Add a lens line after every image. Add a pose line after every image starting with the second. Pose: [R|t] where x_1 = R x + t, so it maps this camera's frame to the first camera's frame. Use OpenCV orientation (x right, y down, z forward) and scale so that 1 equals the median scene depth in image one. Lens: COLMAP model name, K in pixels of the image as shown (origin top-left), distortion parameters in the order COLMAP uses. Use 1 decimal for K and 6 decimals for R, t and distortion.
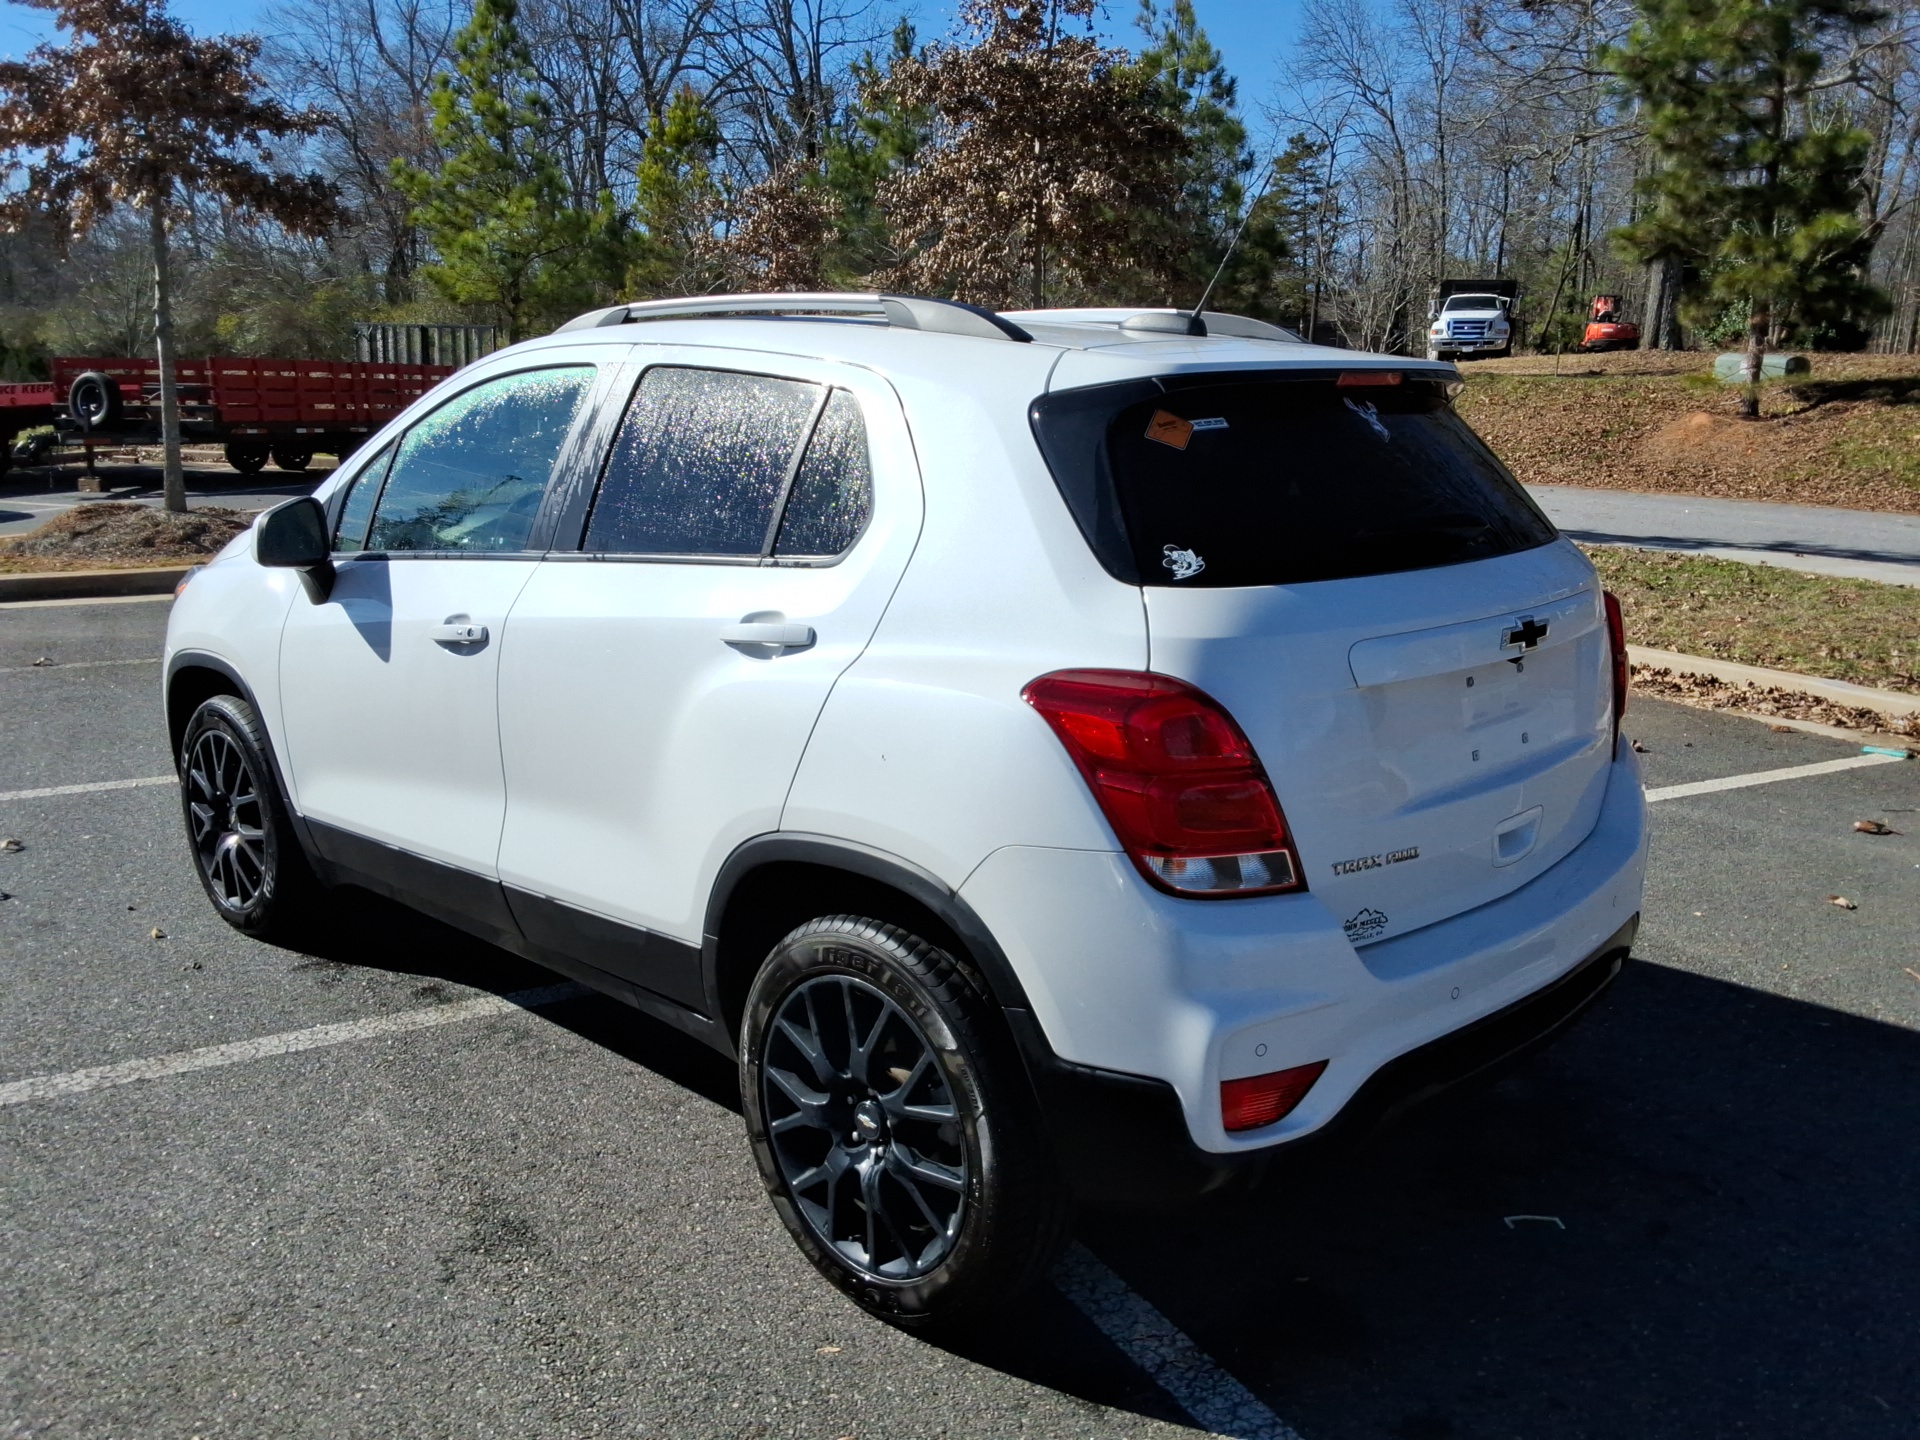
lens RADIAL K [[1552.8, 0, 978.8], [0, 1552.8, 718.6], [0, 0, 1]] dist [0.068004, -0.094036]
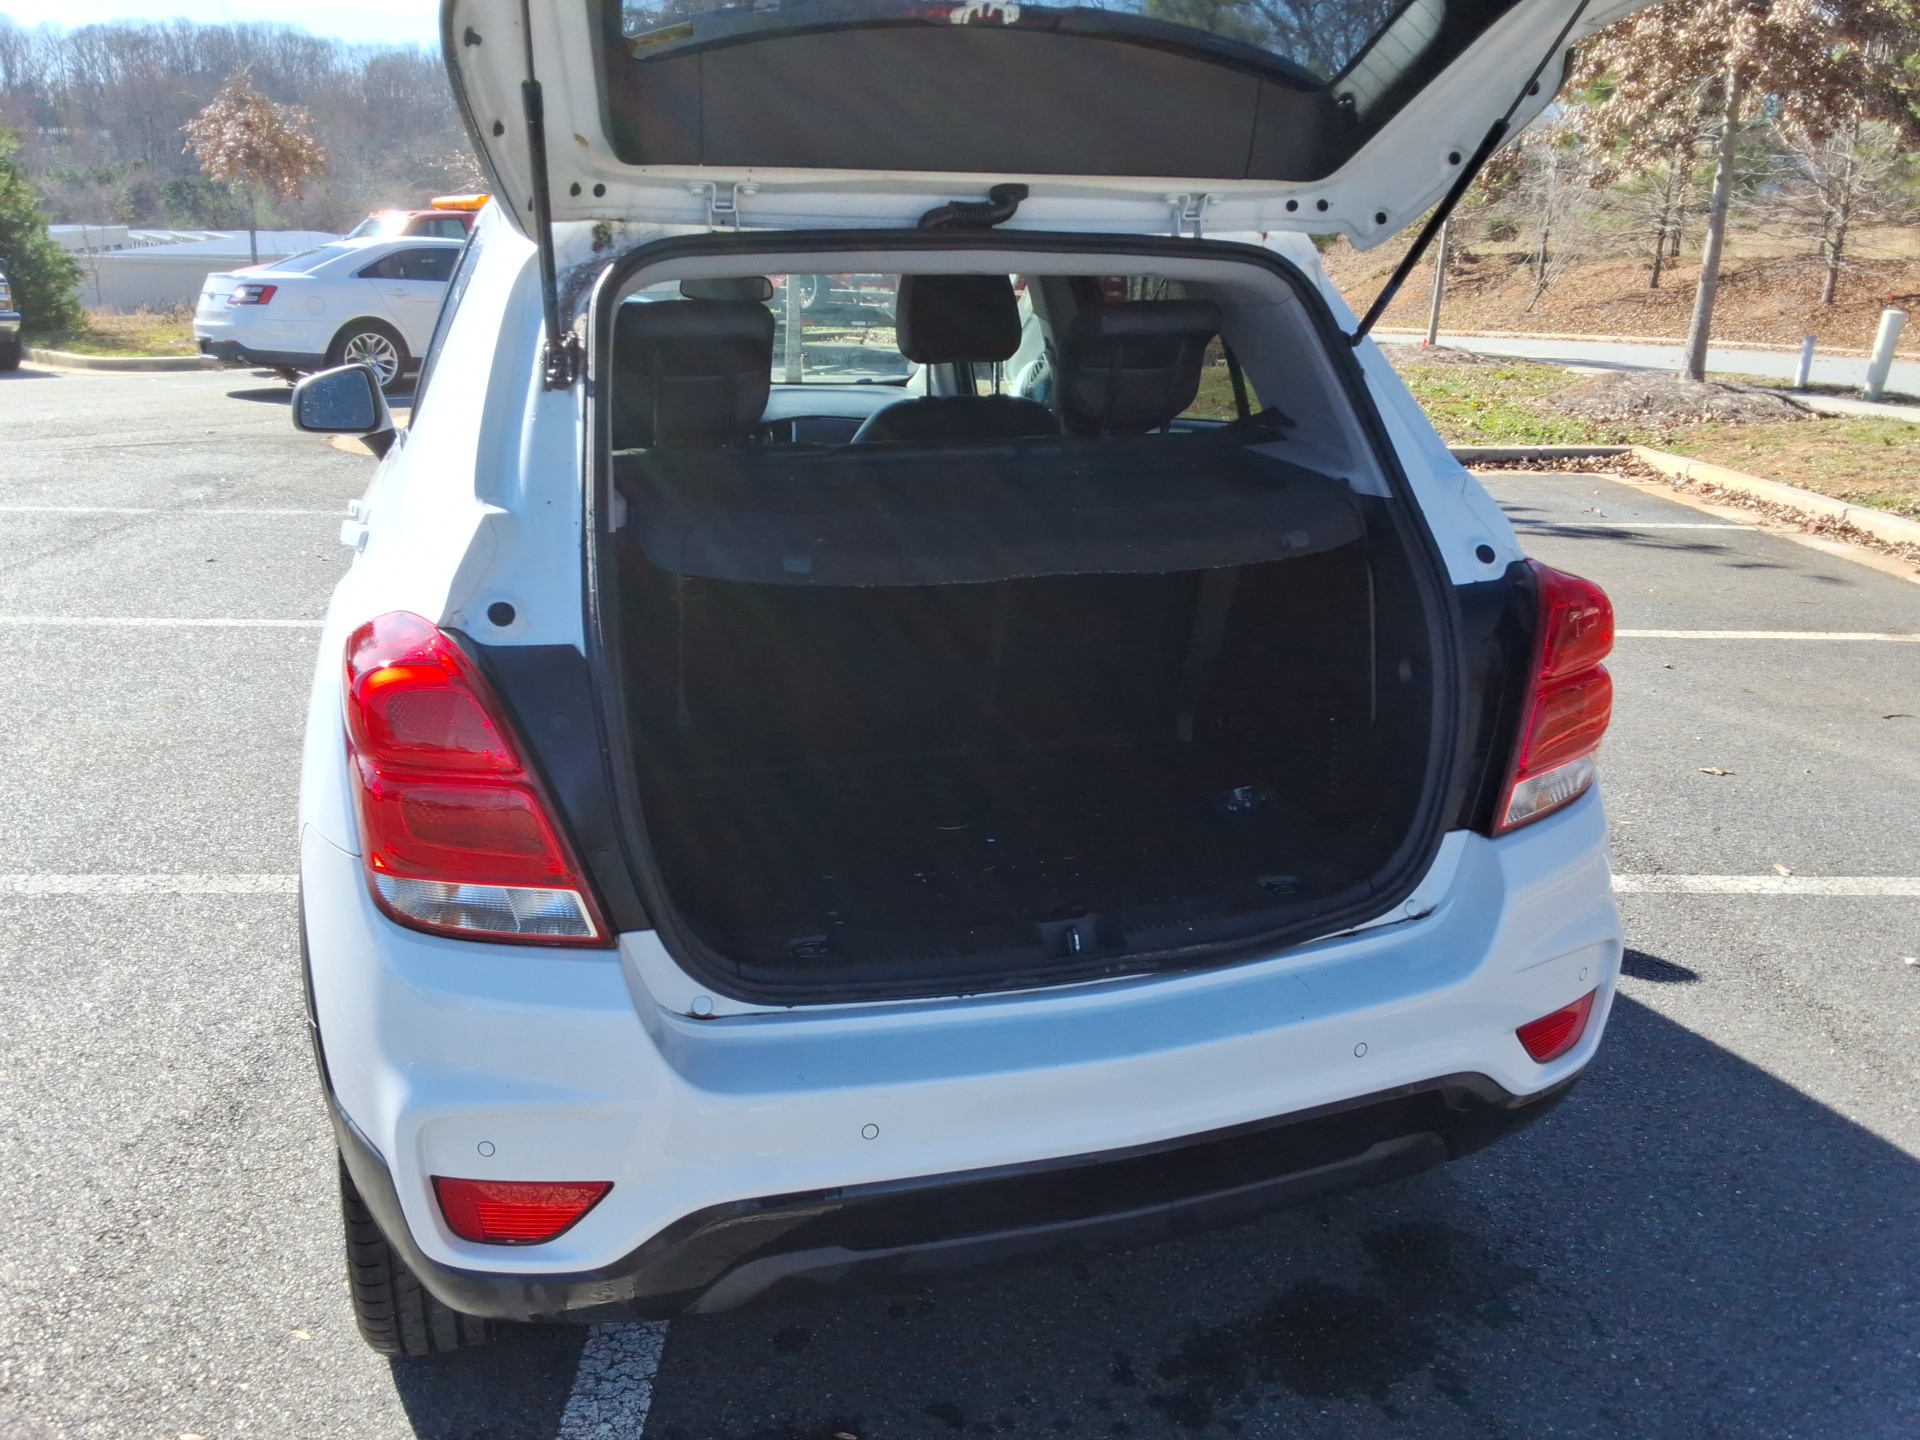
lens RADIAL K [[1552.8, 0, 984.9], [0, 1552.8, 719.3], [0, 0, 1]] dist [0.068004, -0.094036]
pose [[0.884797, 0.130920, -0.447206, 0.121370], [-0.099837, 0.990695, 0.092500, -0.014468], [0.455155, -0.037196, 0.889635, 0.078488]]
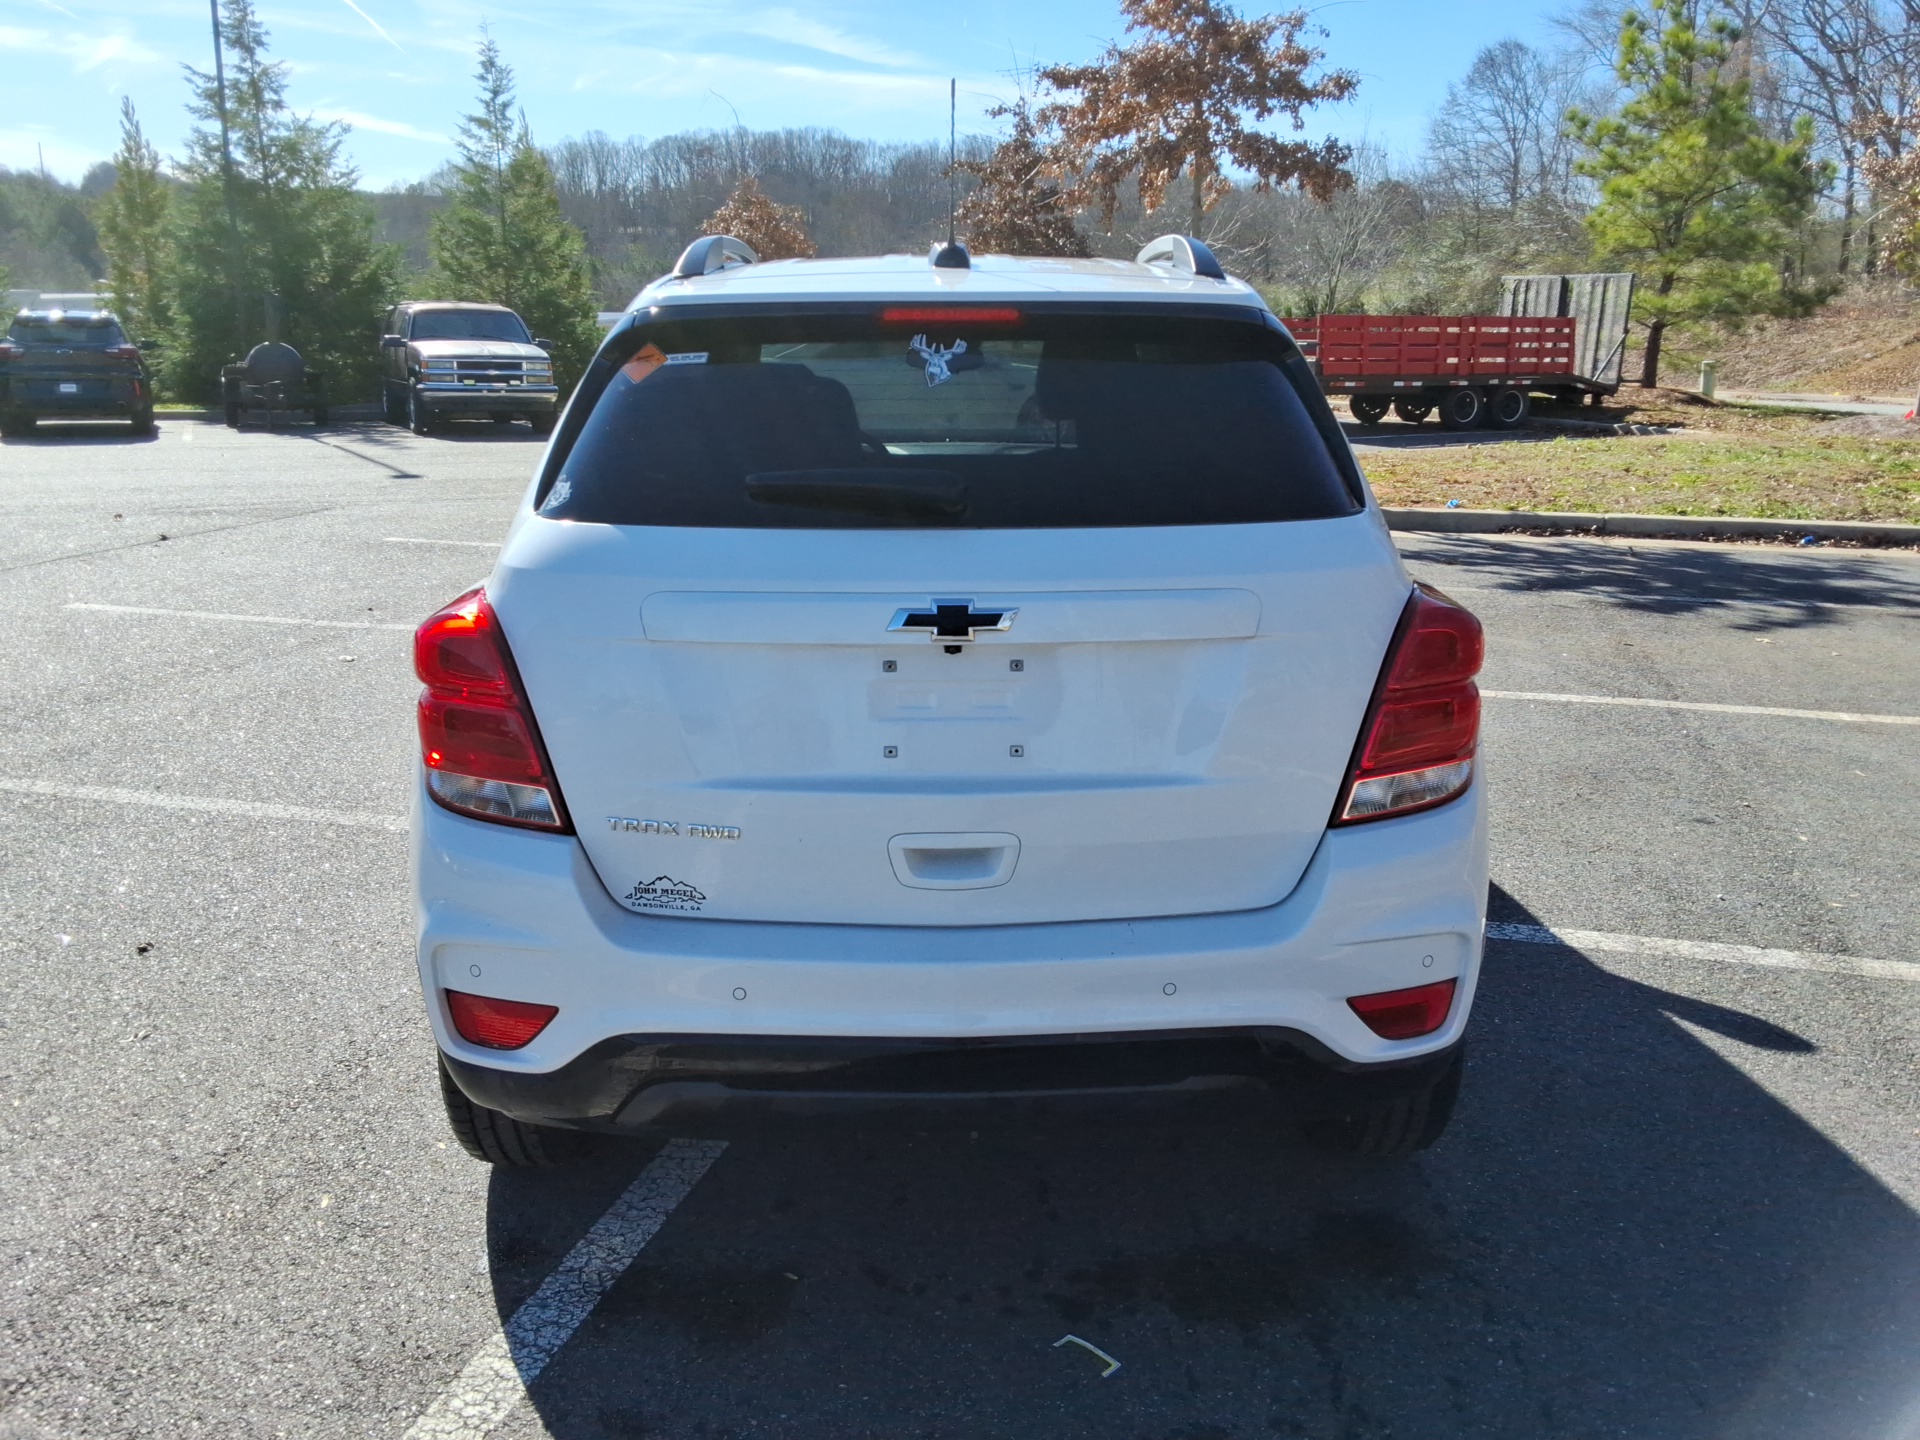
lens RADIAL K [[1552.8, 0, 969.4], [0, 1552.8, 721.4], [0, 0, 1]] dist [0.068004, -0.094036]
pose [[0.703687, 0.161941, -0.691809, 0.189850], [-0.142018, 0.986089, 0.086370, -0.014602], [0.696172, 0.037472, 0.716896, 0.084227]]
